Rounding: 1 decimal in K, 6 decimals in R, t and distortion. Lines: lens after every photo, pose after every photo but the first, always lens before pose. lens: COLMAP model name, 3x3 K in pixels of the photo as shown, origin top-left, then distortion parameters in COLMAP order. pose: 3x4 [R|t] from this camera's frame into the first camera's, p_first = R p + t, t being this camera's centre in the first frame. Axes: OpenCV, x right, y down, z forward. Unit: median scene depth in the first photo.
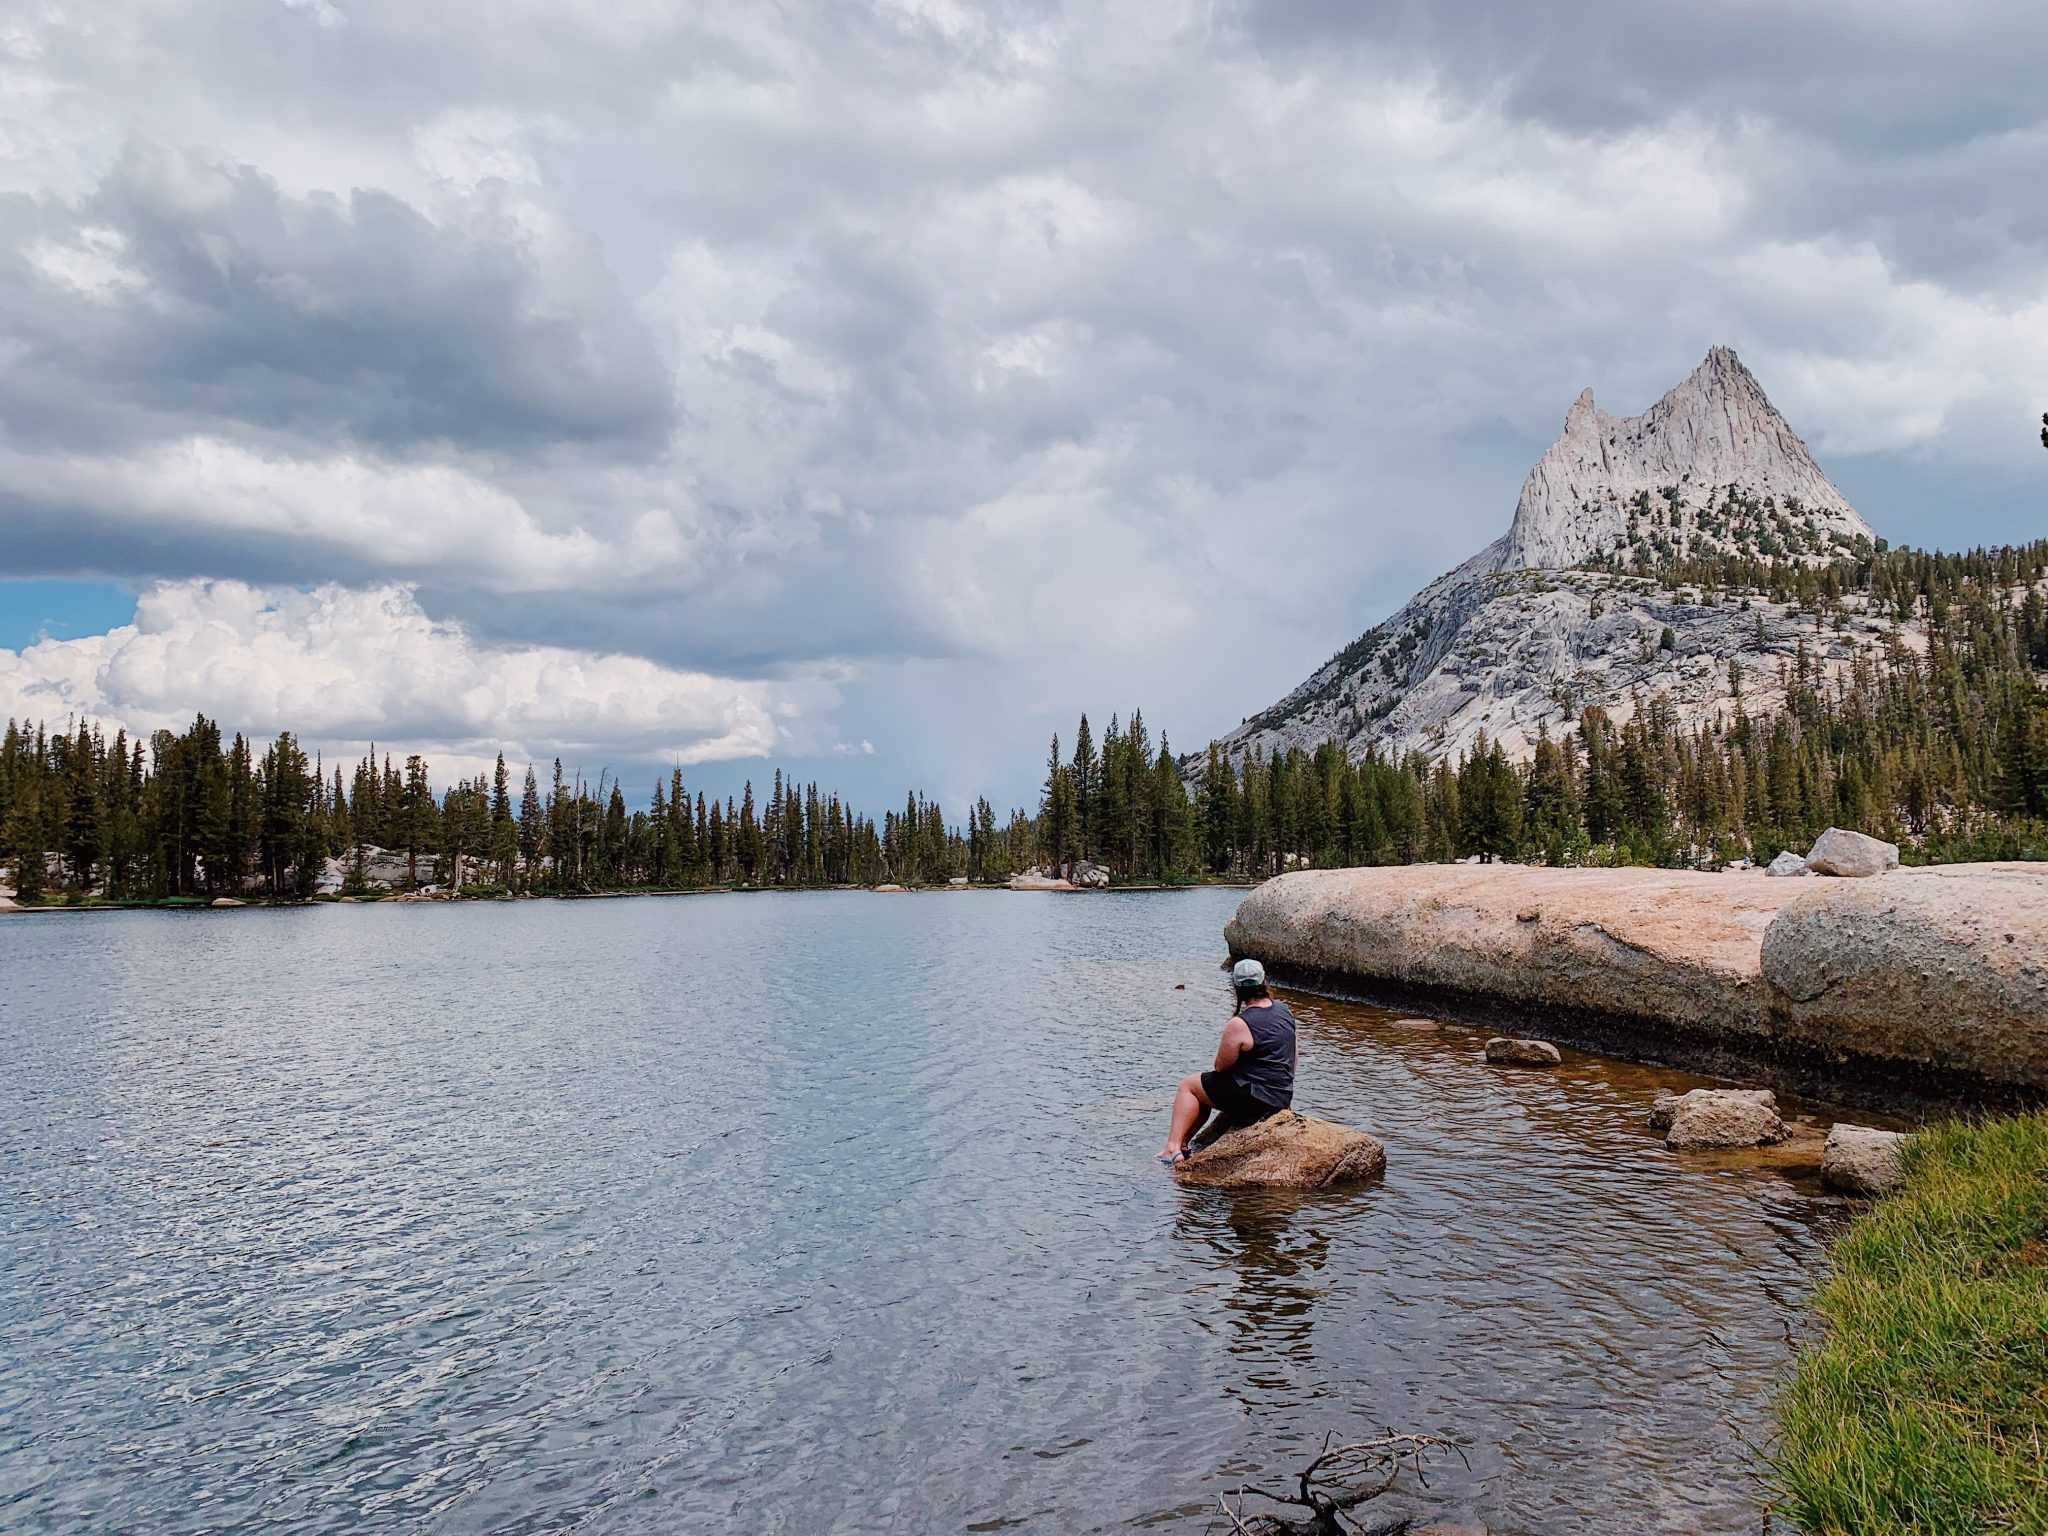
lens RADIAL K [[1567.3, 0, 937.8], [0, 1567.3, 802.2], [0, 0, 1]] dist [-0.040384, -0.000084]
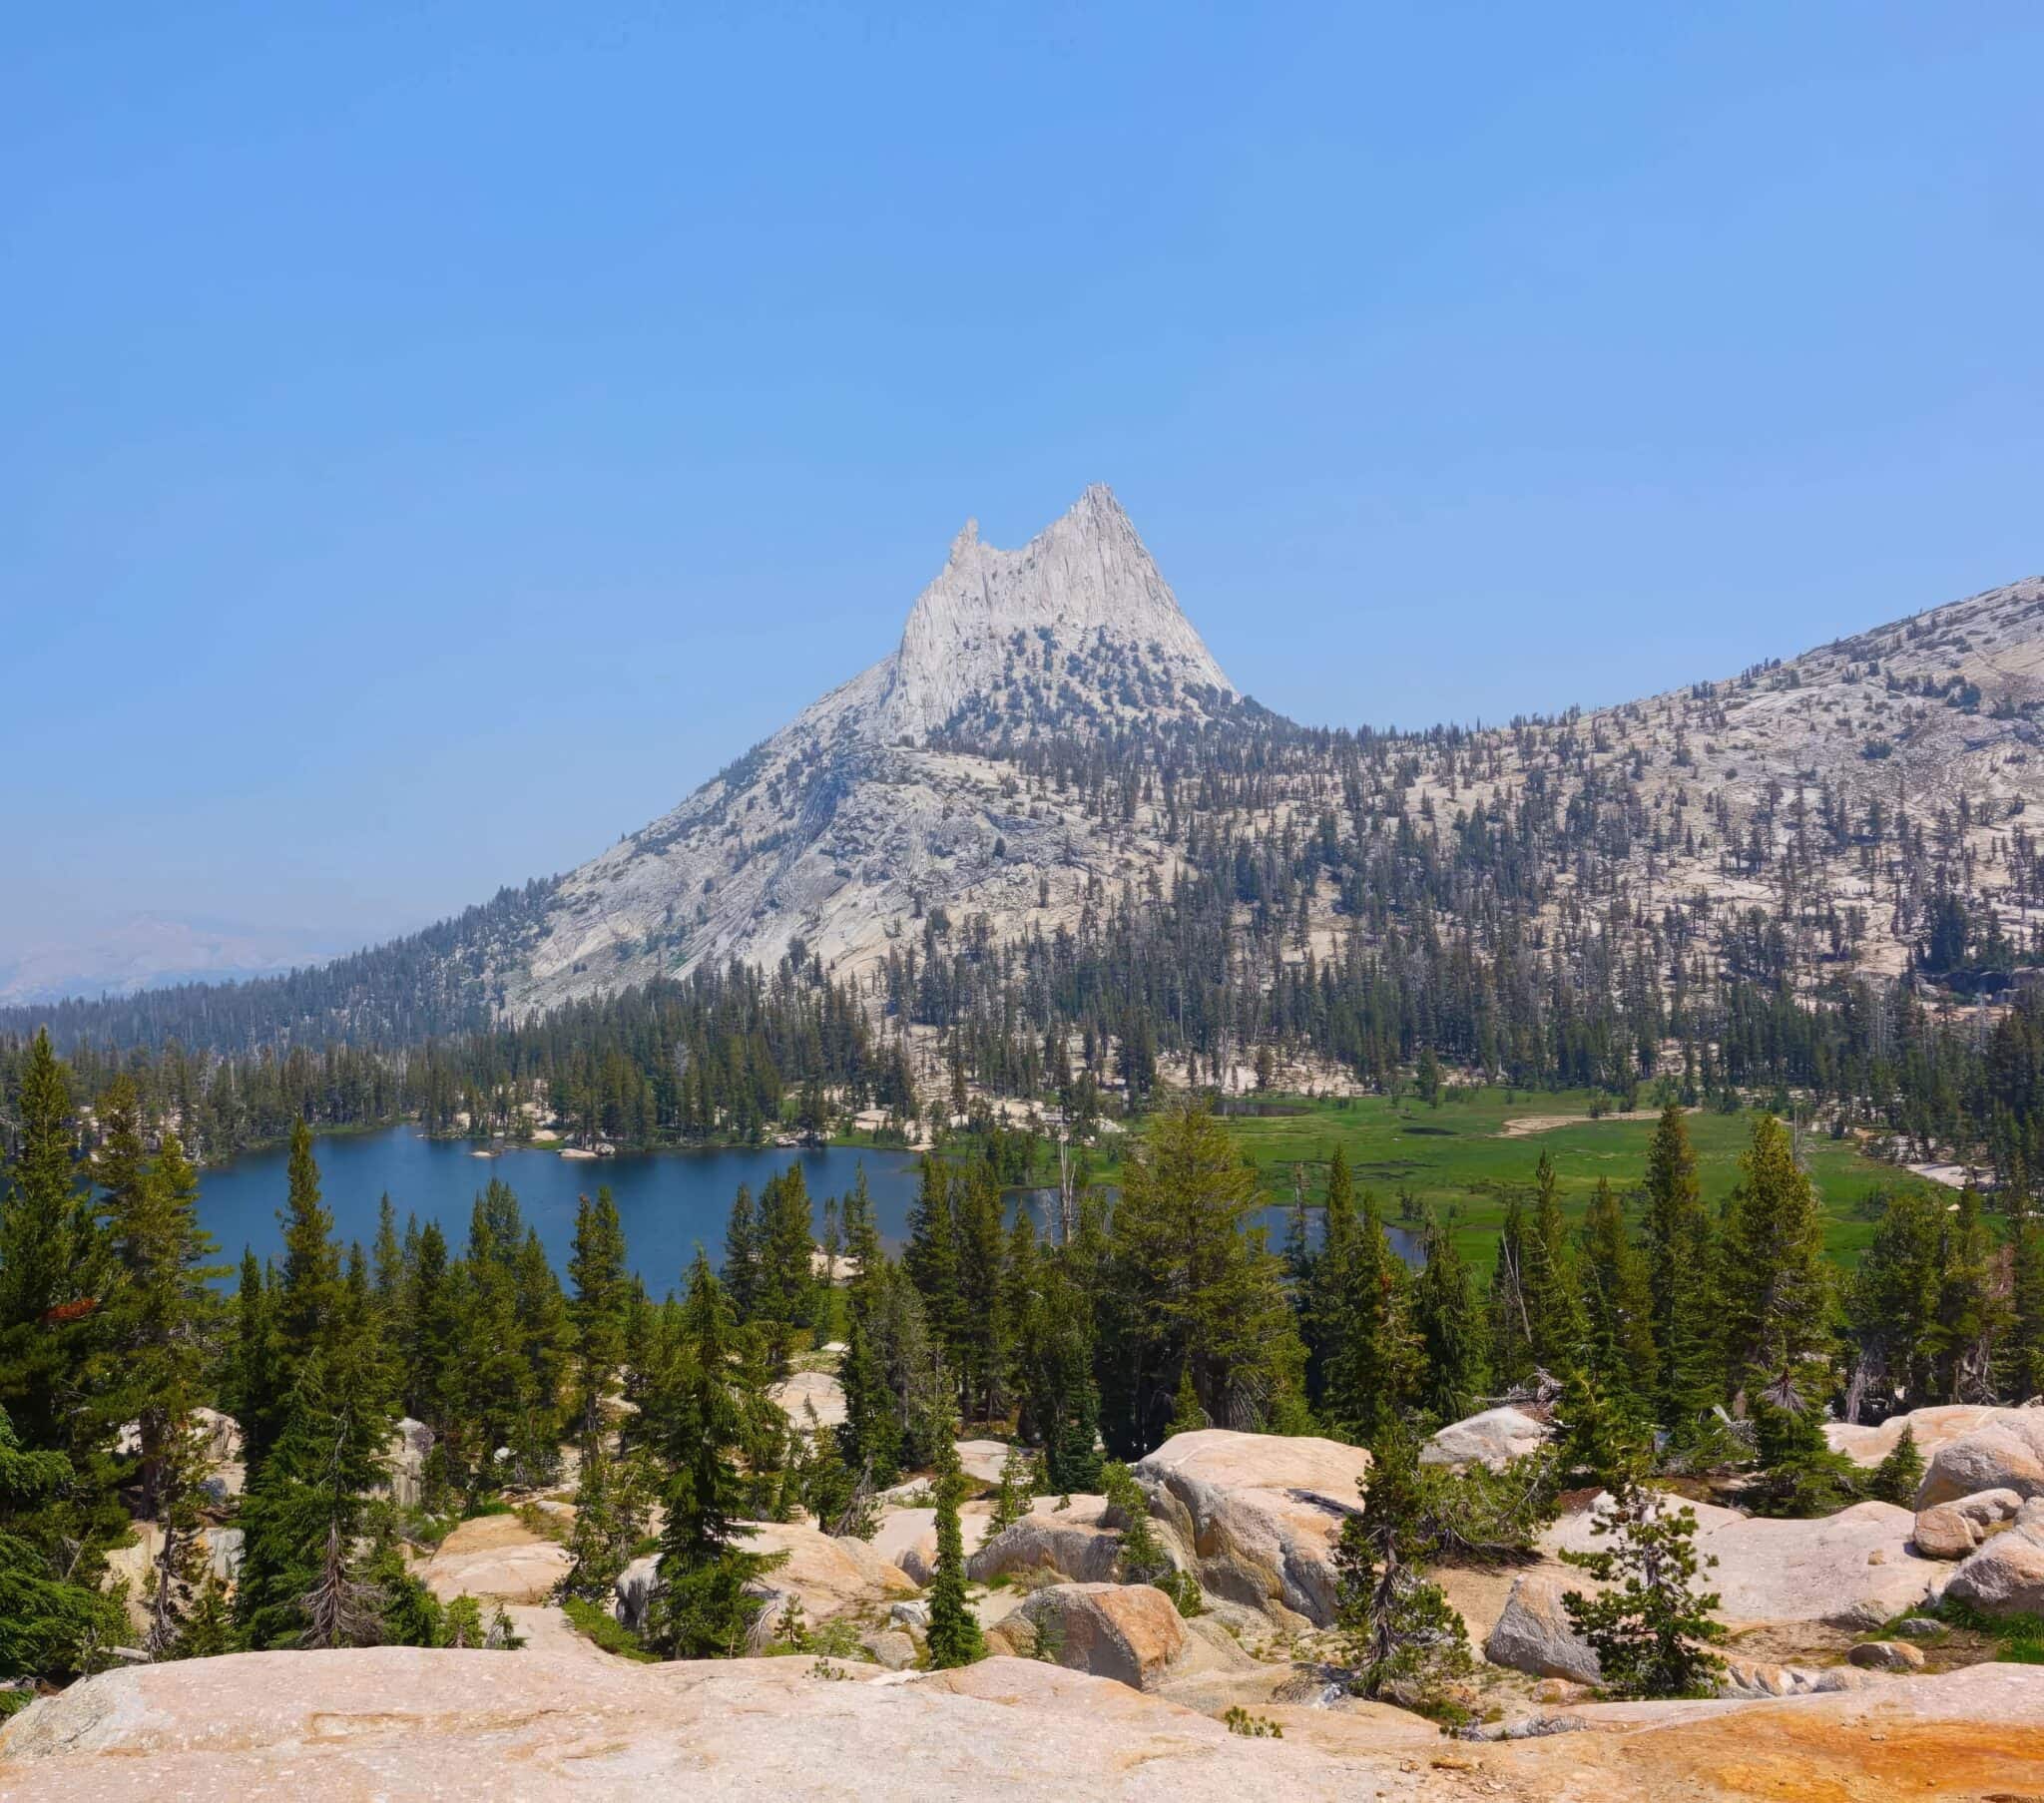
lens RADIAL K [[1942.8, 0, 938.0], [0, 1942.8, 909.0], [0, 0, 1]] dist [0.072606, 0.006928]
pose [[0.934688, 0.003708, 0.355449, -0.053650], [-0.010320, 0.999807, 0.016706, -0.042255], [-0.355318, -0.019284, 0.934546, -0.194396]]
